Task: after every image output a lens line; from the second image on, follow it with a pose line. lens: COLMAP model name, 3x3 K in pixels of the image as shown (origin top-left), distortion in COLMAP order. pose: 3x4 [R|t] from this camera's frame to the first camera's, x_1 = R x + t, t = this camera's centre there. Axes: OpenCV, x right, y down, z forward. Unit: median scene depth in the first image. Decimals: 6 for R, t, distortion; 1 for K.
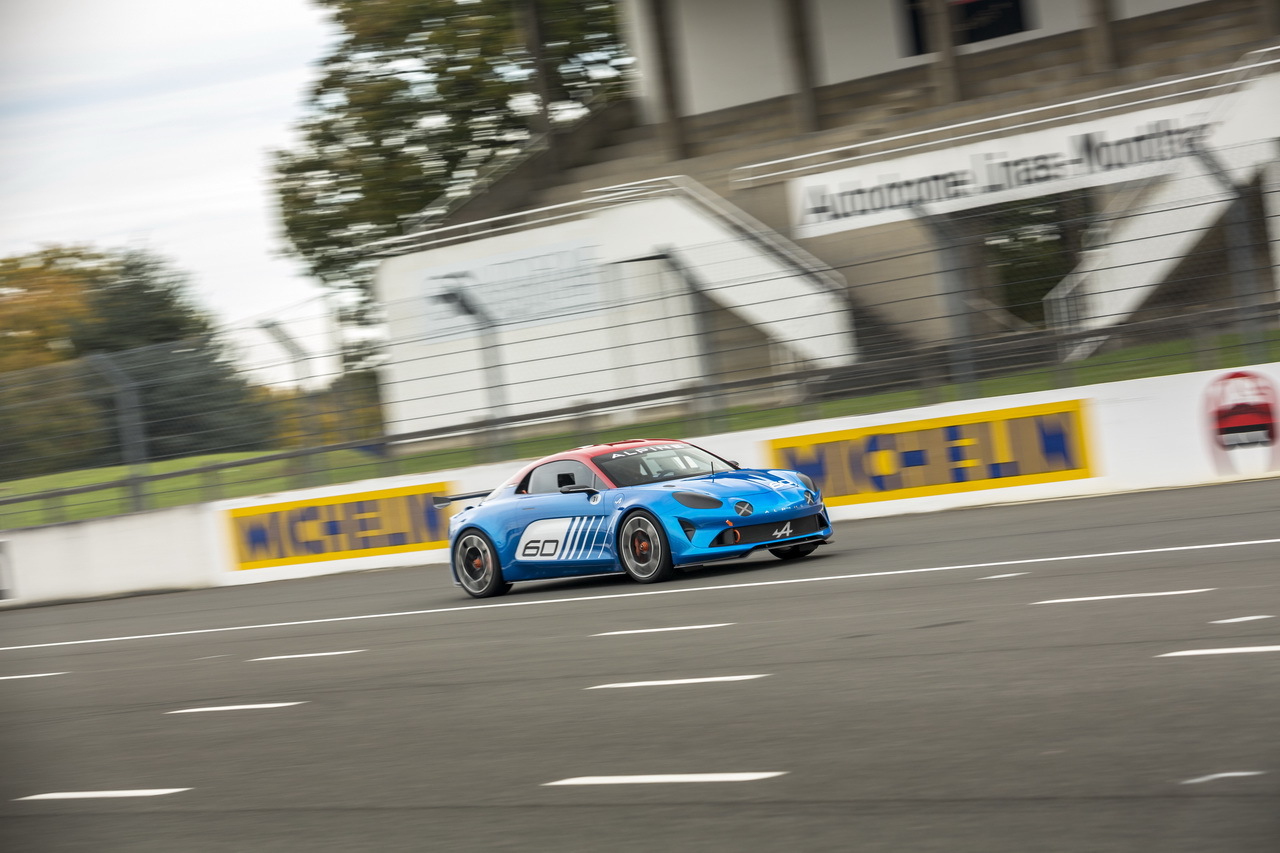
lens RADIAL K [[4215.0, 0, 640.0], [0, 4215.0, 426.5], [0, 0, 1]] dist [0.021123, 0.004644]
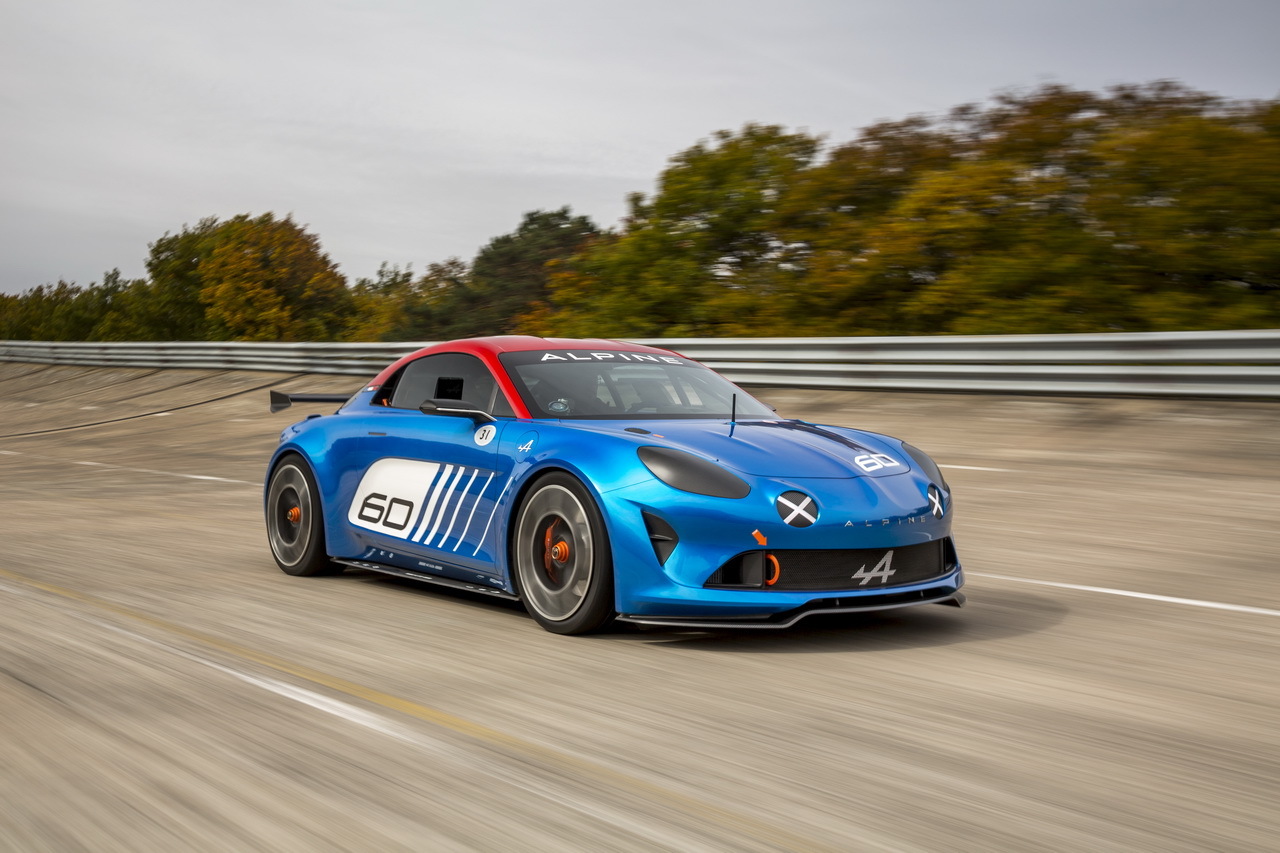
lens RADIAL K [[1461.8, 0, 640.0], [0, 1461.8, 426.5], [0, 0, 1]] dist [0.012838, 0.005974]
pose [[0.988260, 0.150791, -0.024594, 0.010922], [-0.150504, 0.988522, 0.013139, 0.011393], [0.026293, -0.009283, 0.999611, 0.827122]]
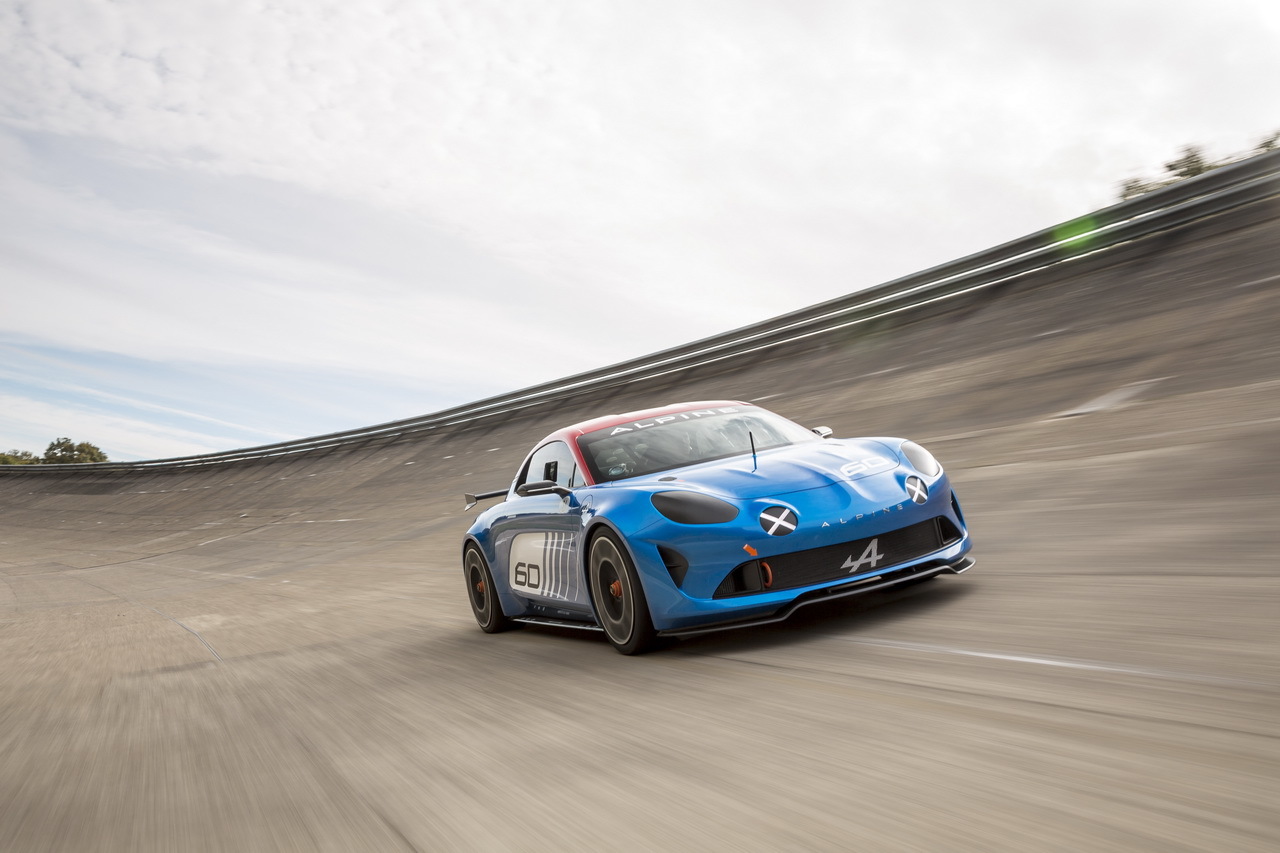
lens RADIAL K [[1258.8, 0, 640.0], [0, 1258.8, 426.5], [0, 0, 1]] dist [-0.026190, -0.014780]
pose [[0.960894, -0.056928, -0.271000, 0.049265], [0.057670, 0.998322, -0.005230, 0.007598], [0.270843, -0.010603, 0.962565, 0.822917]]
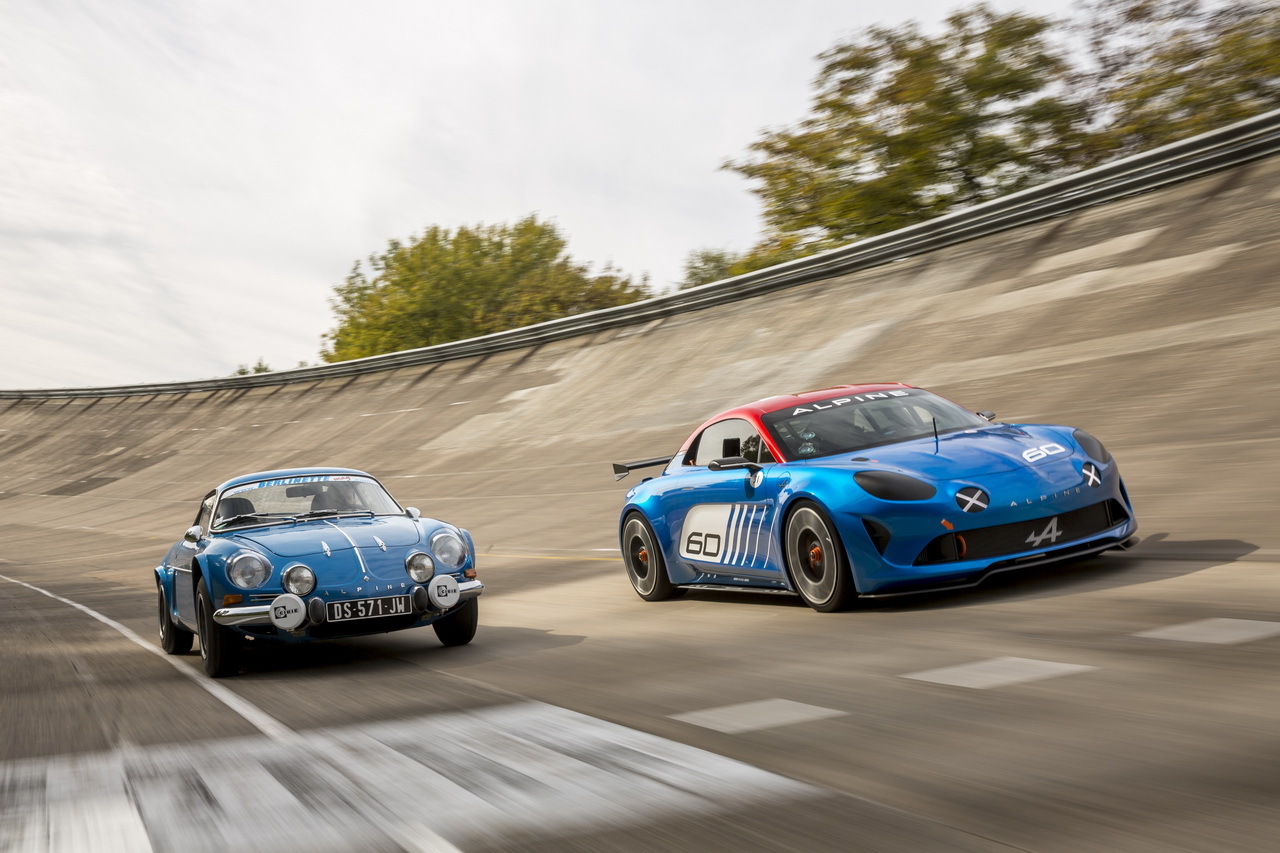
lens RADIAL K [[1606.4, 0, 640.0], [0, 1606.4, 426.5], [0, 0, 1]] dist [0.102049, 0.011762]
pose [[0.961918, -0.025377, -0.272158, 0.040538], [0.034798, 0.998949, 0.029845, 0.000777], [0.271114, -0.038179, 0.961790, 0.746844]]
